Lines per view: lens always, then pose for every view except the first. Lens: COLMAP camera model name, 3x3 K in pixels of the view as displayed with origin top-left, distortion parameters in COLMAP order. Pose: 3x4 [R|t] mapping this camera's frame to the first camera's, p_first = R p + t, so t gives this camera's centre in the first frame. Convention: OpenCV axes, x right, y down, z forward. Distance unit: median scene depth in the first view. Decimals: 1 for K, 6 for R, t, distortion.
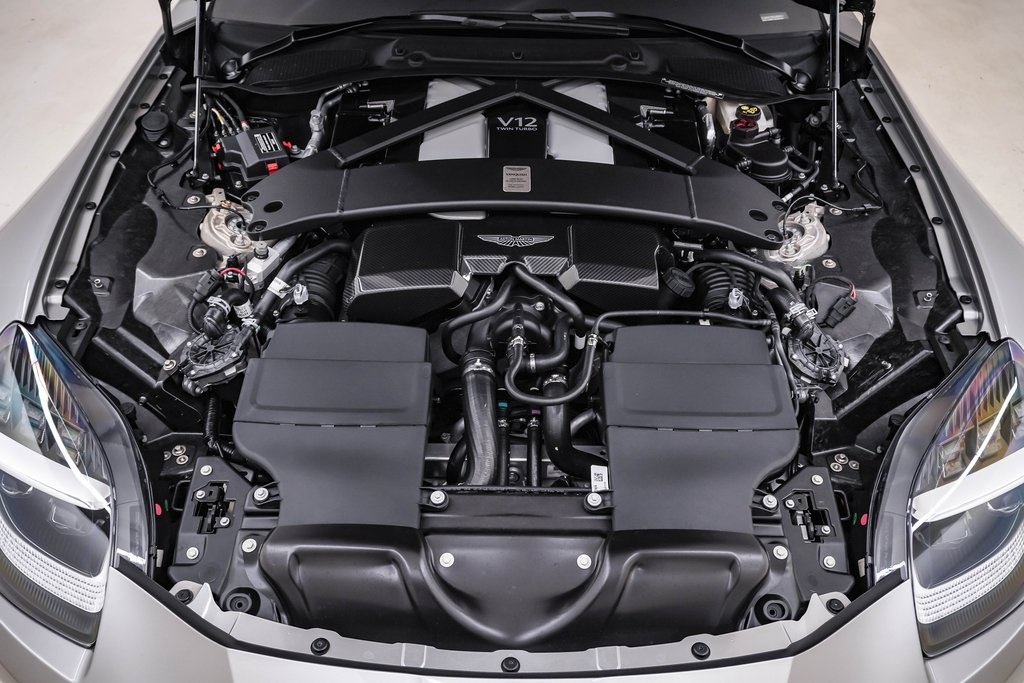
lens RADIAL K [[921.0, 0, 514.0], [0, 921.0, 340.8], [0, 0, 1]] dist [-0.023997, 0.003271]
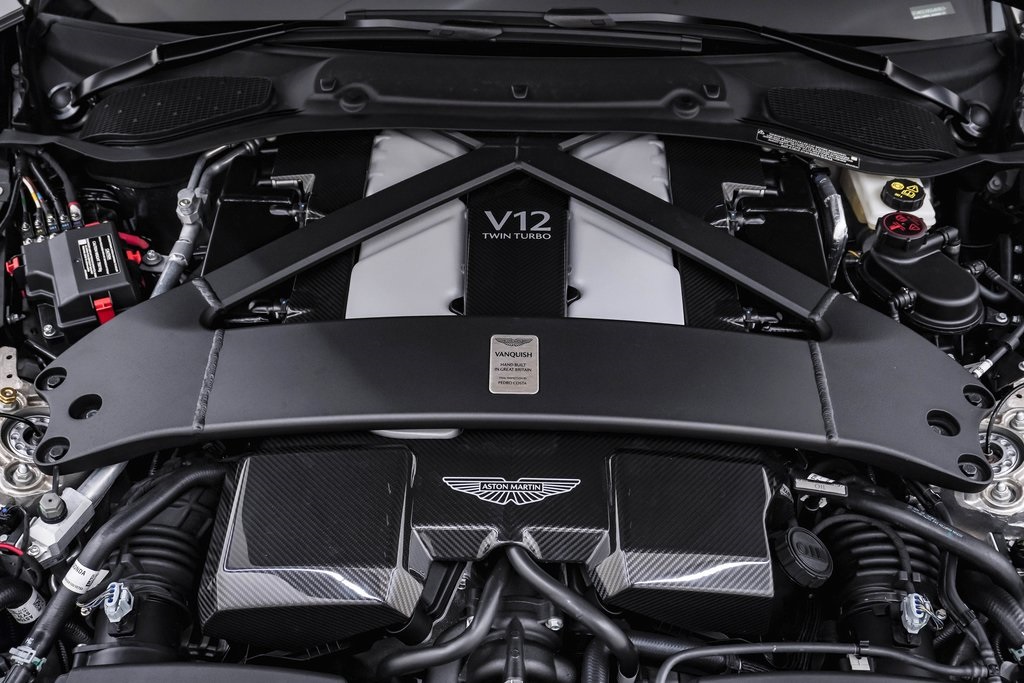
lens RADIAL K [[1001.7, 0, 508.4], [0, 1001.7, 340.0], [0, 0, 1]] dist [0.002392, 0.000000]
pose [[0.999878, 0.004152, -0.015067, 0.008199], [-0.003094, 0.997571, 0.069585, -0.222731], [0.015319, -0.069530, 0.997462, 0.376816]]
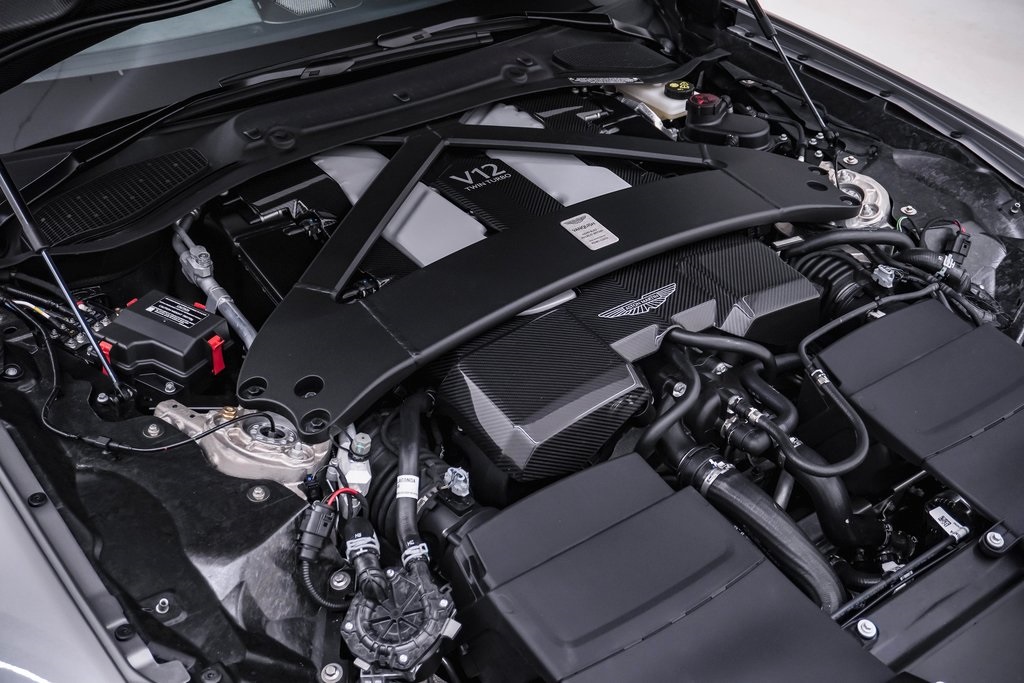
lens RADIAL K [[1168.0, 0, 513.1], [0, 1168.0, 341.4], [0, 0, 1]] dist [-0.007650, 0.000000]
pose [[0.804498, -0.349399, 0.480316, -0.510047], [0.392721, 0.919590, 0.011161, -0.123165], [-0.445593, 0.179651, 0.877024, 0.203804]]
